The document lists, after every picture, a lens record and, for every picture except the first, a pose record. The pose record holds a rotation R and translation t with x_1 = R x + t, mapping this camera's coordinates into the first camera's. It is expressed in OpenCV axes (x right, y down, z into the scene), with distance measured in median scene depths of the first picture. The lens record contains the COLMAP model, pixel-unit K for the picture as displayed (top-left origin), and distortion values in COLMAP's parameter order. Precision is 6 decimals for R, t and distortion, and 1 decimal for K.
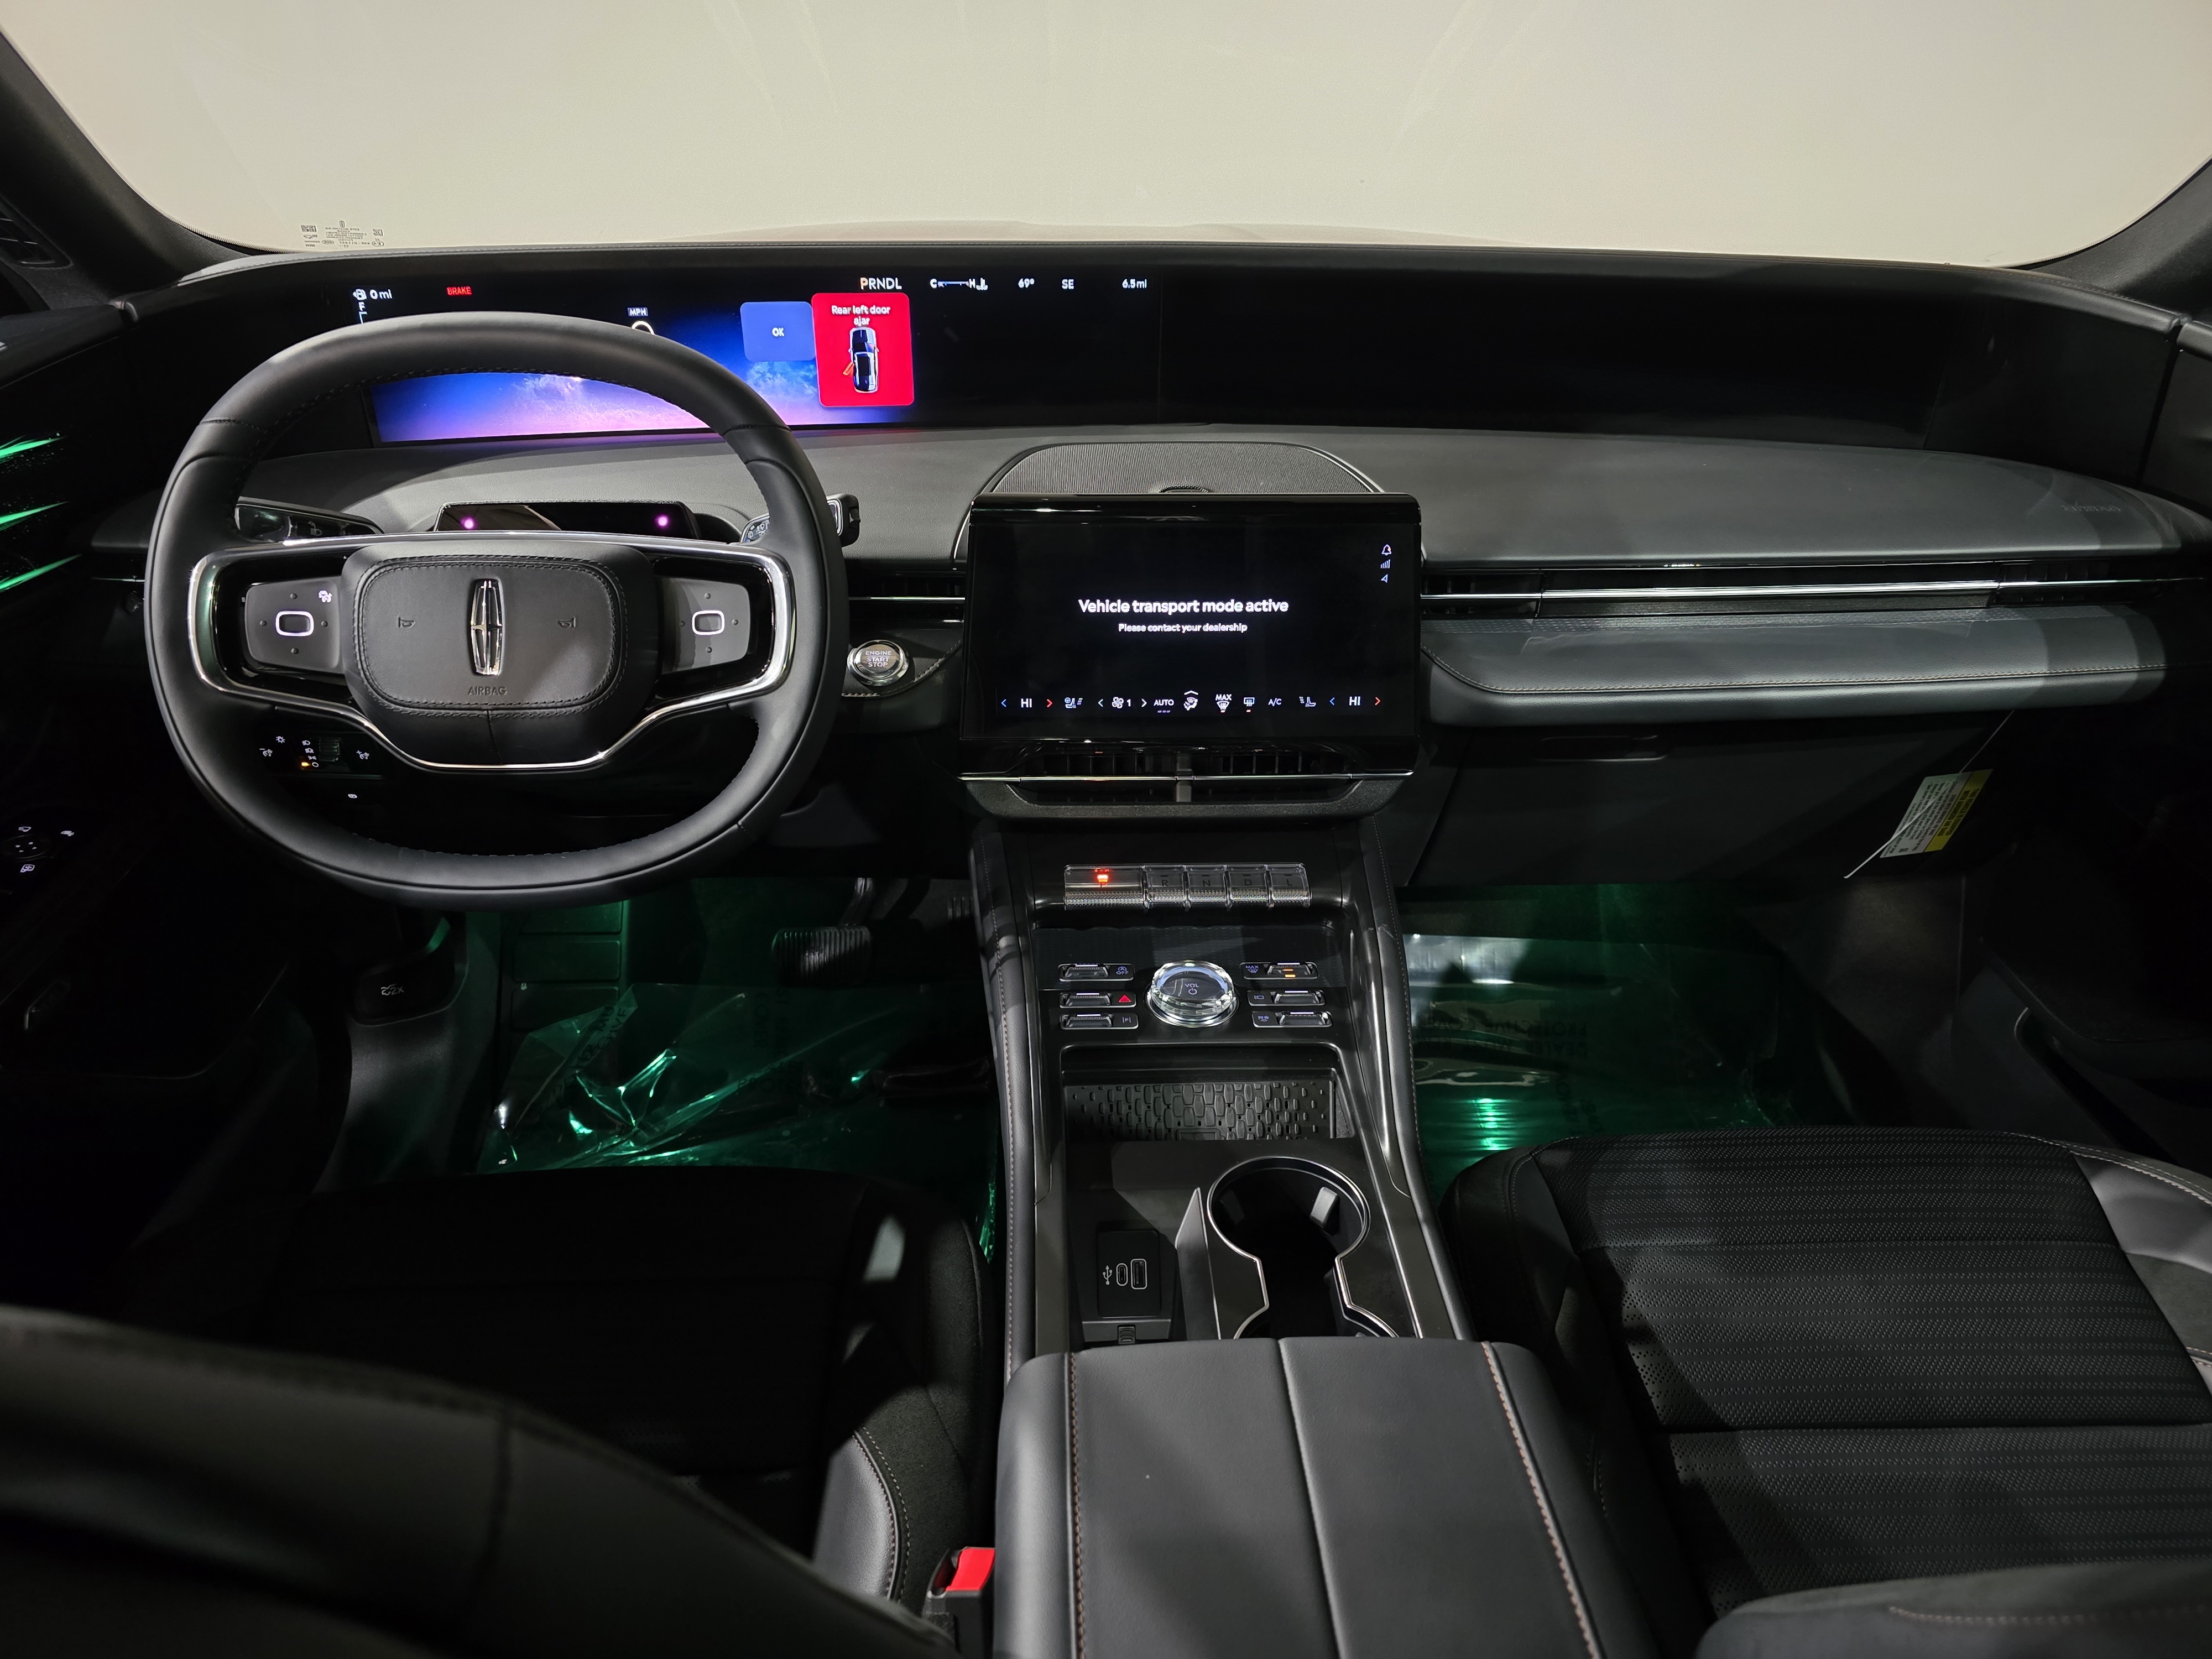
lens RADIAL K [[1500.9, 0, 1112.9], [0, 1500.9, 846.7], [0, 0, 1]] dist [0.037733, -0.011945]
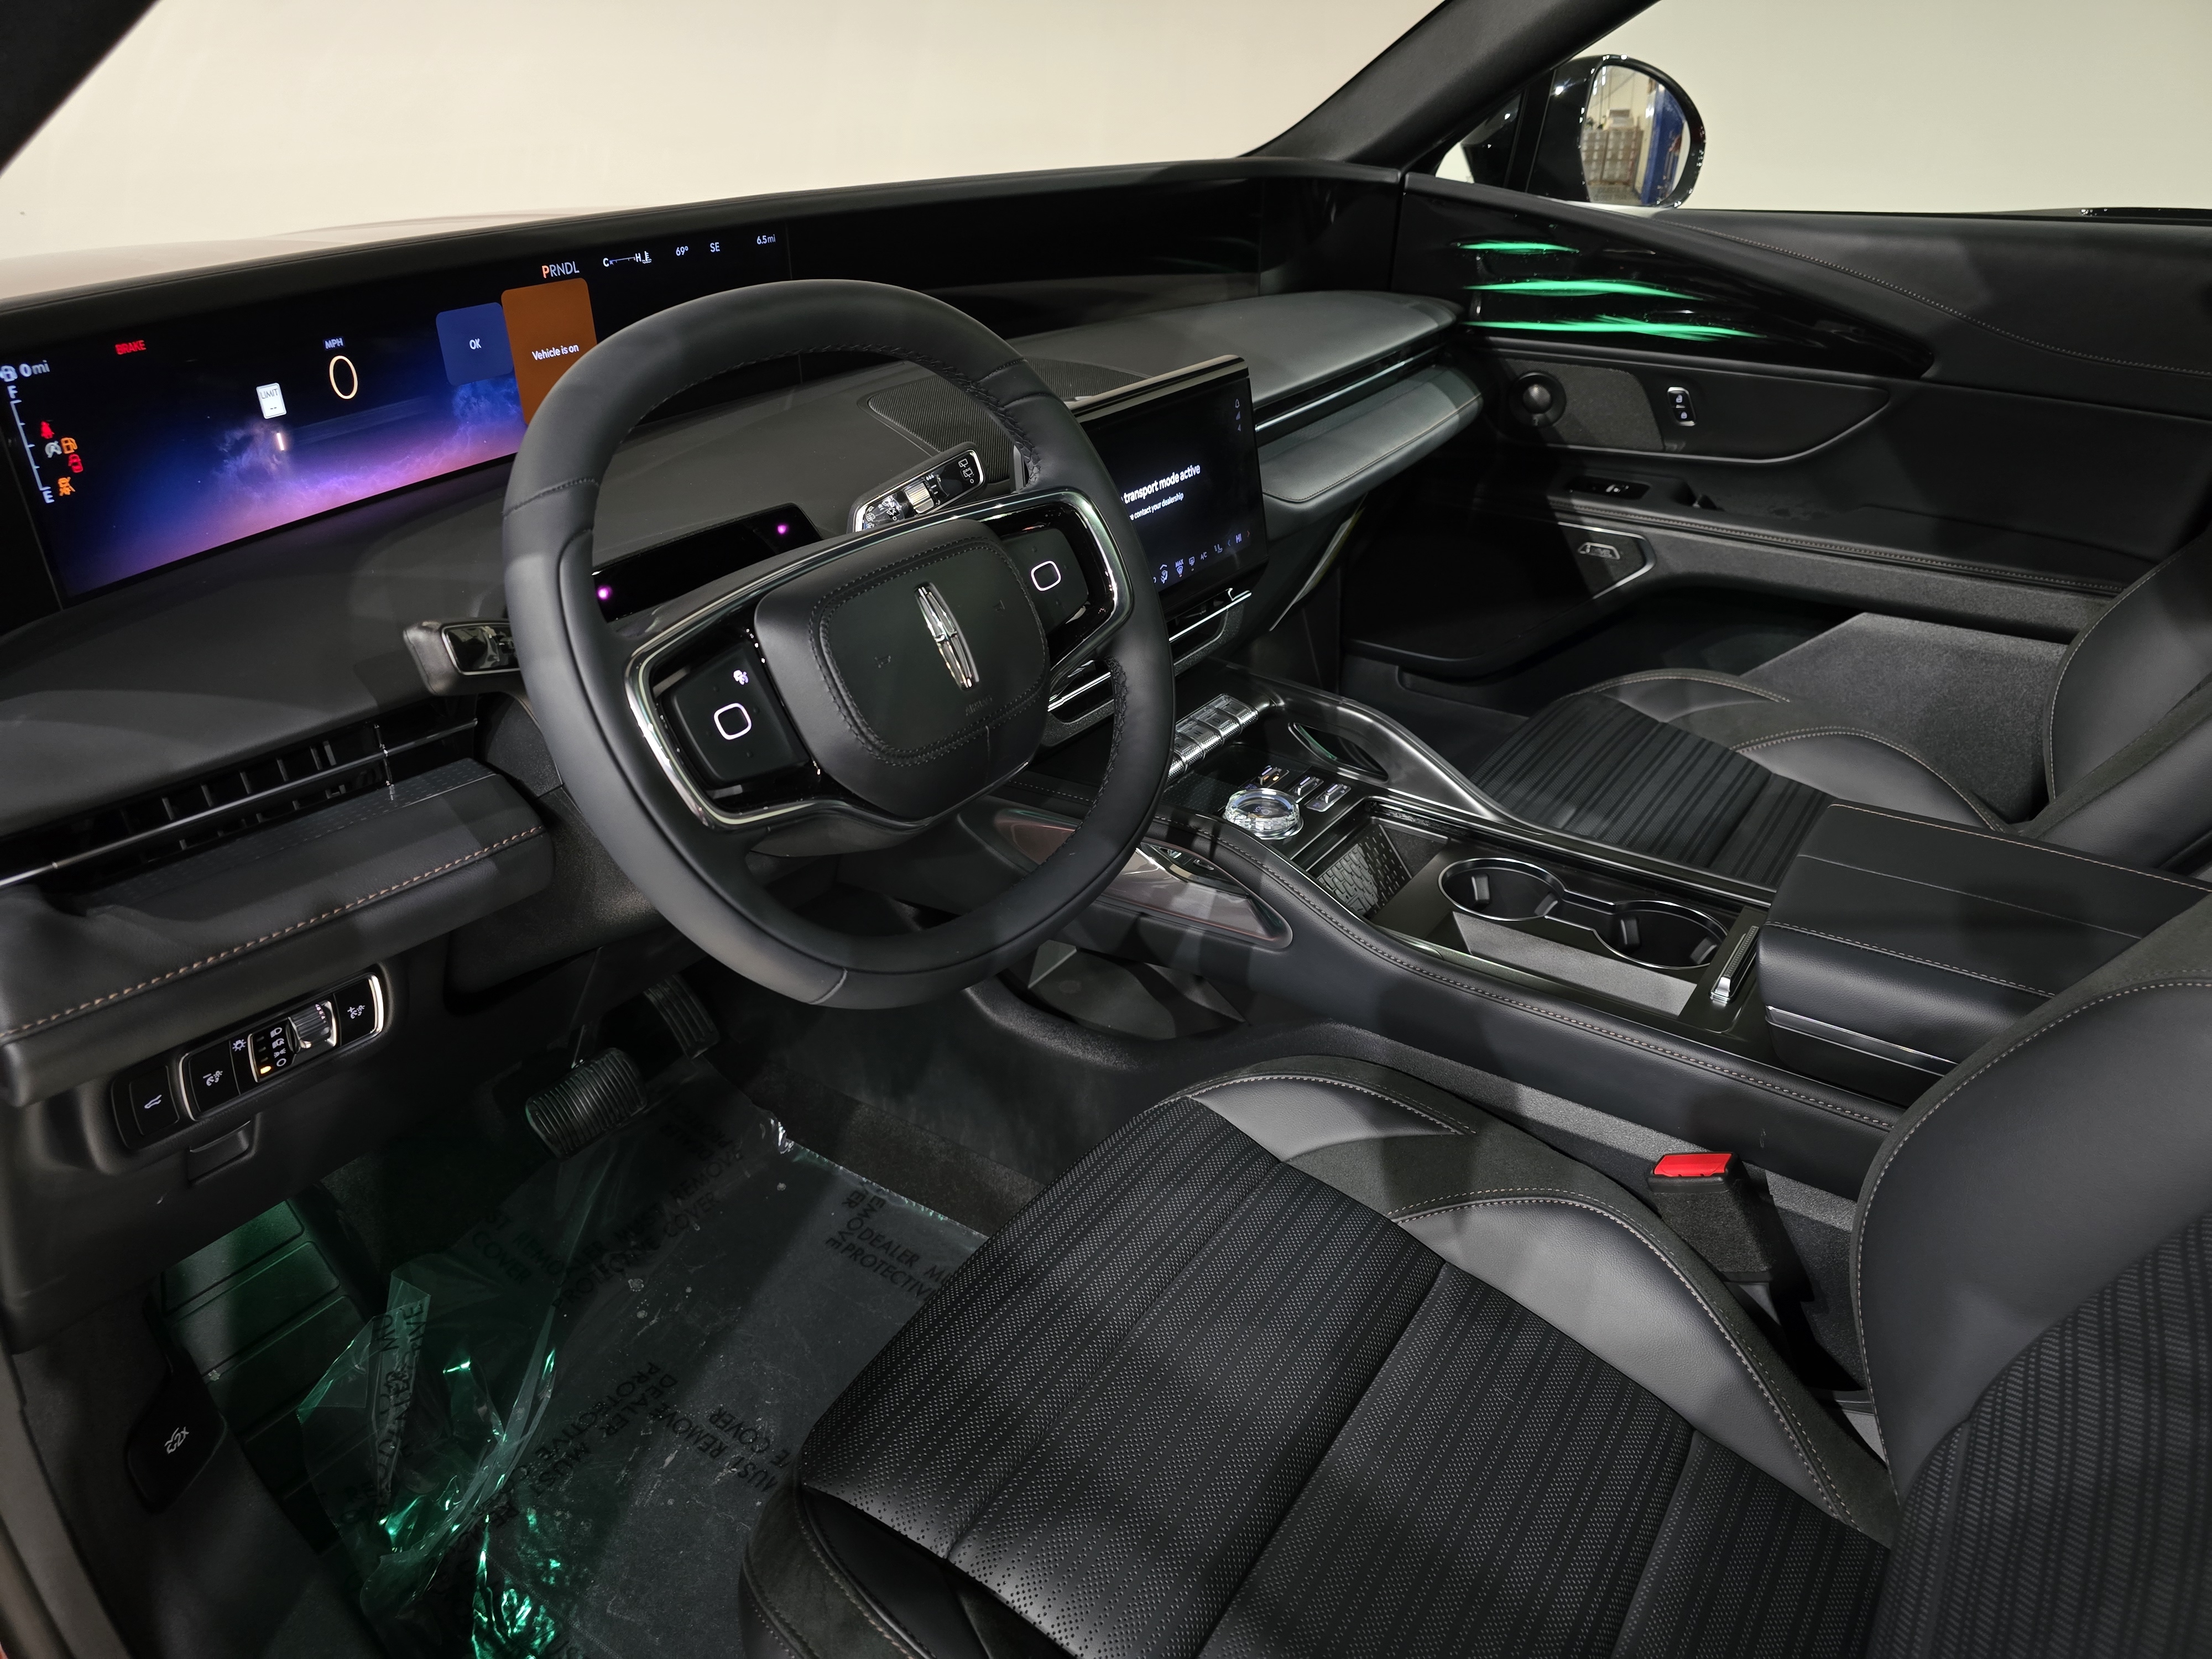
lens RADIAL K [[1500.9, 0, 1142.4], [0, 1500.9, 843.2], [0, 0, 1]] dist [0.037733, -0.011945]
pose [[0.593838, -0.396325, 0.700202, -0.766173], [0.399966, 0.900531, 0.170504, -0.106864], [-0.698128, 0.178806, 0.693286, 0.262078]]
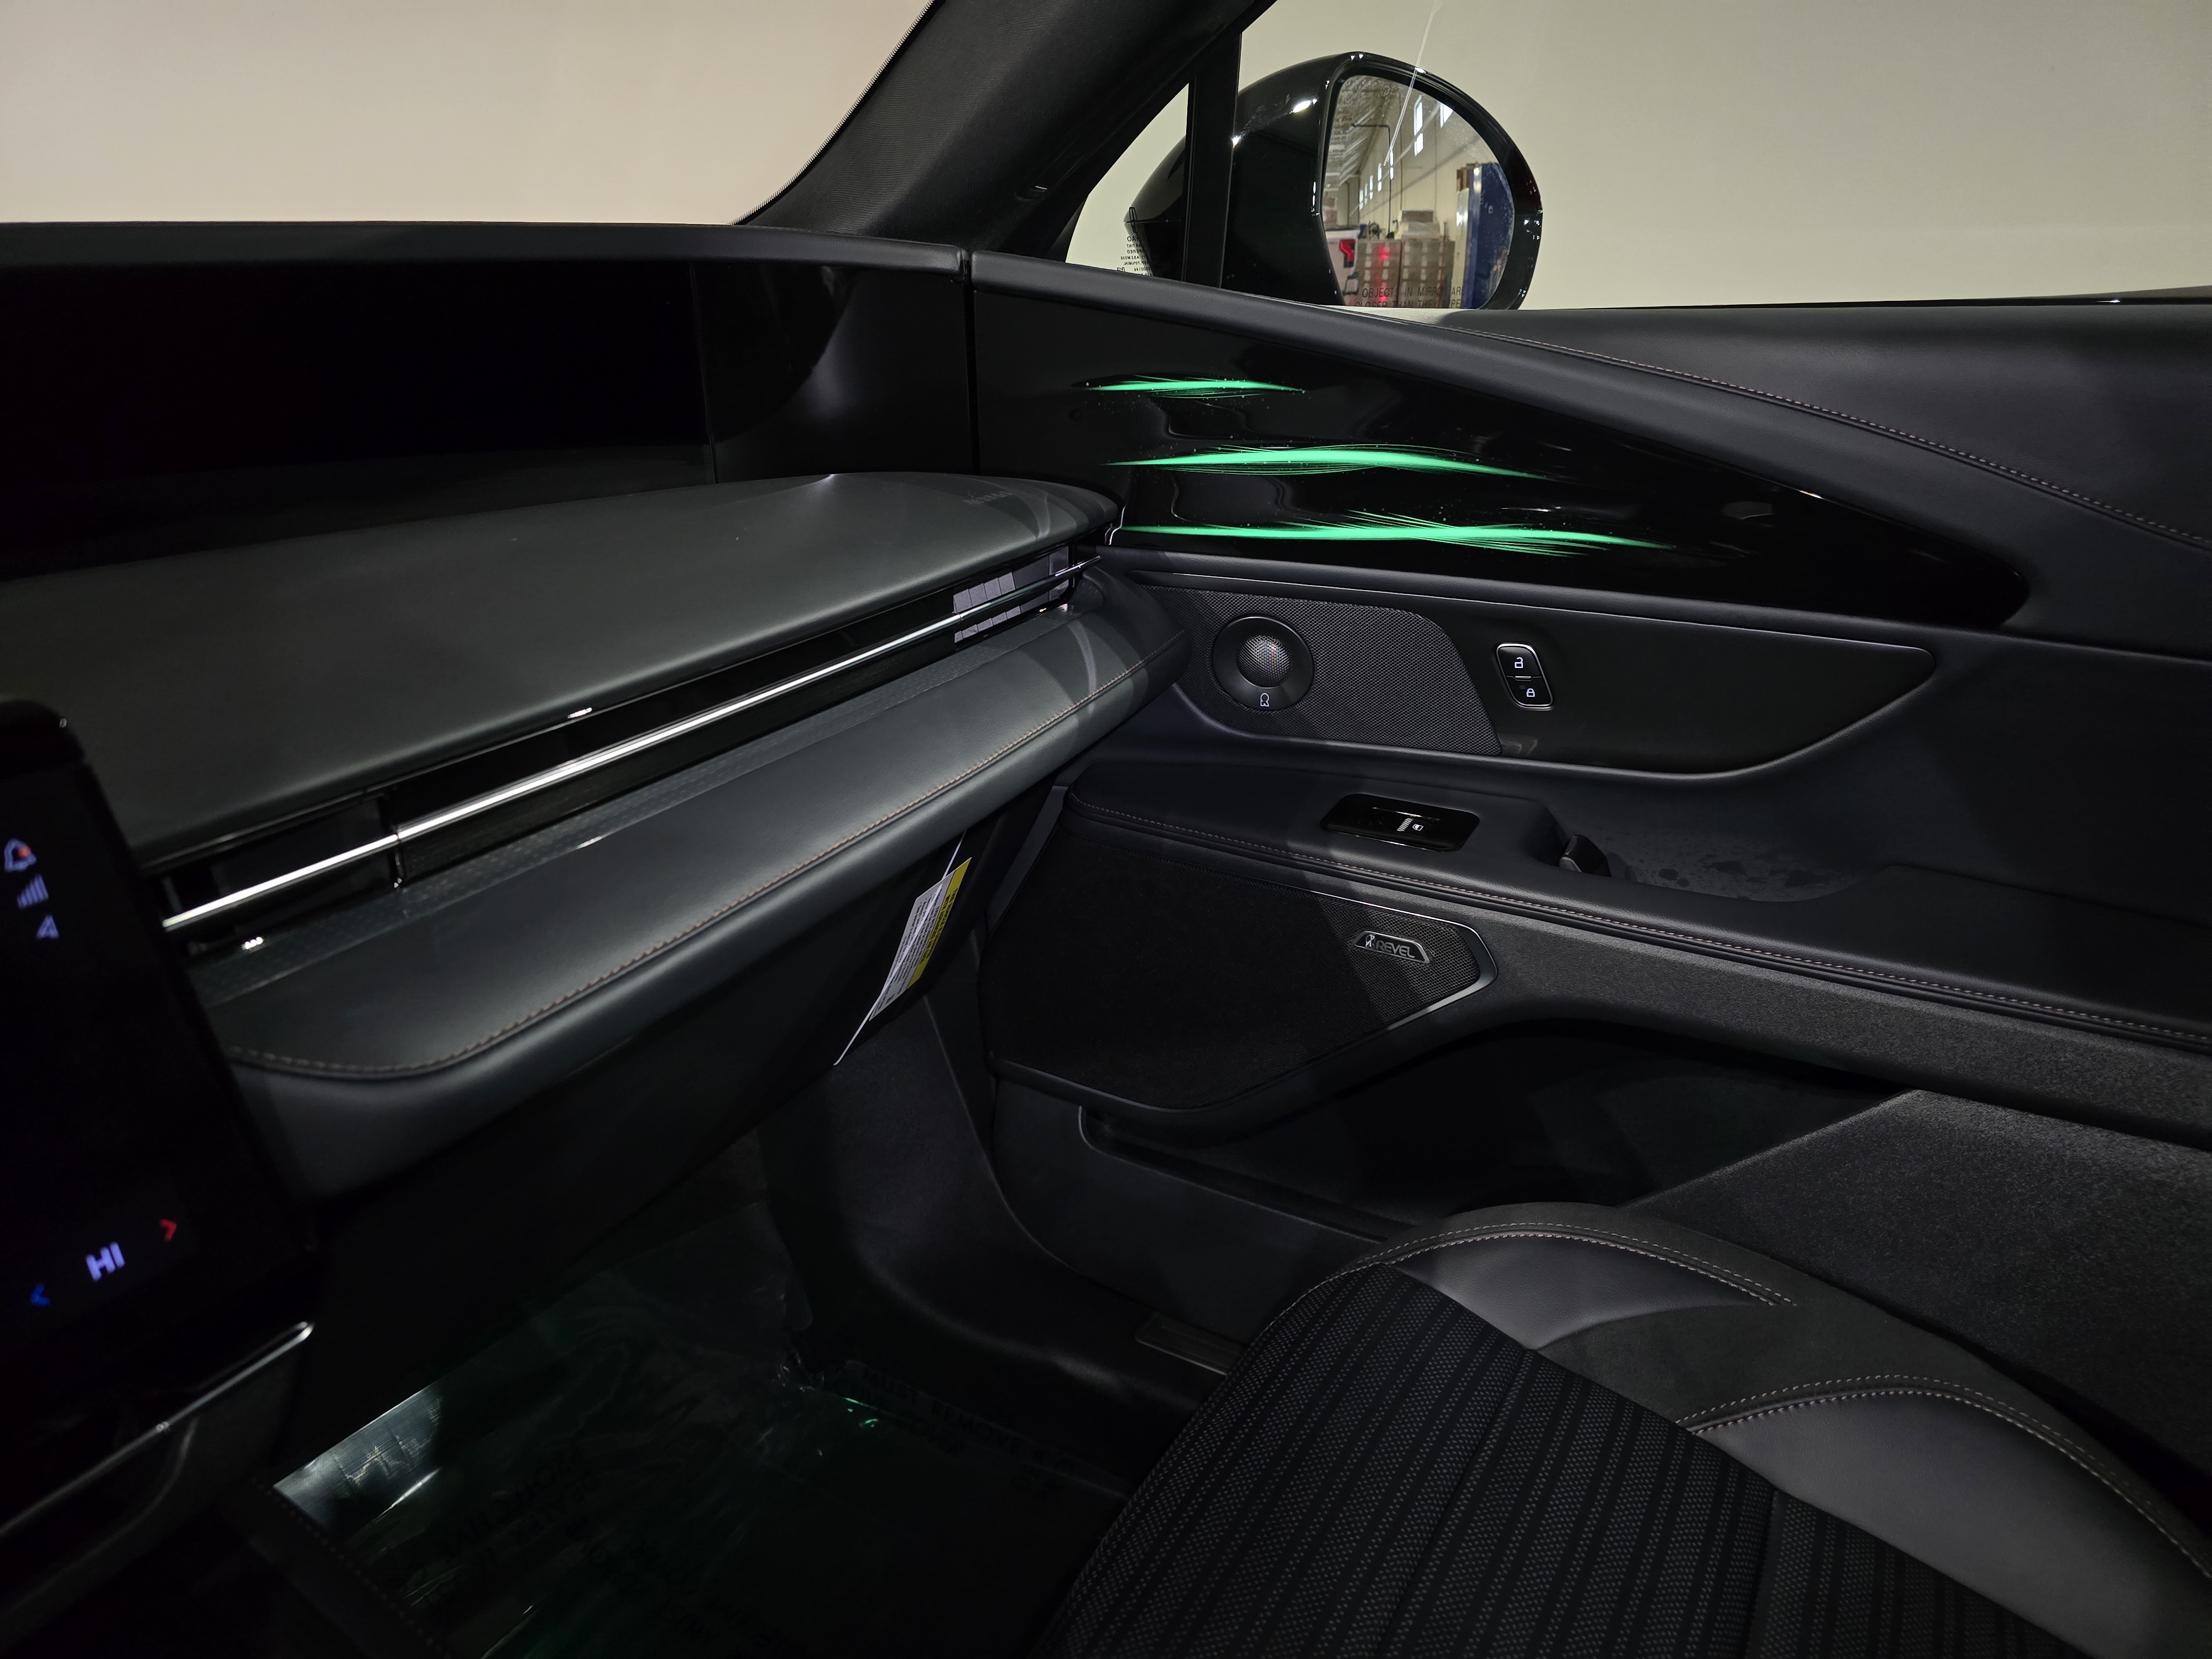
lens RADIAL K [[1500.9, 0, 1123.2], [0, 1500.9, 852.2], [0, 0, 1]] dist [0.037733, -0.011945]
pose [[0.541085, -0.342100, 0.768241, 0.044536], [0.425638, 0.899277, 0.100667, -0.113239], [-0.725300, 0.272523, 0.632196, 0.538539]]
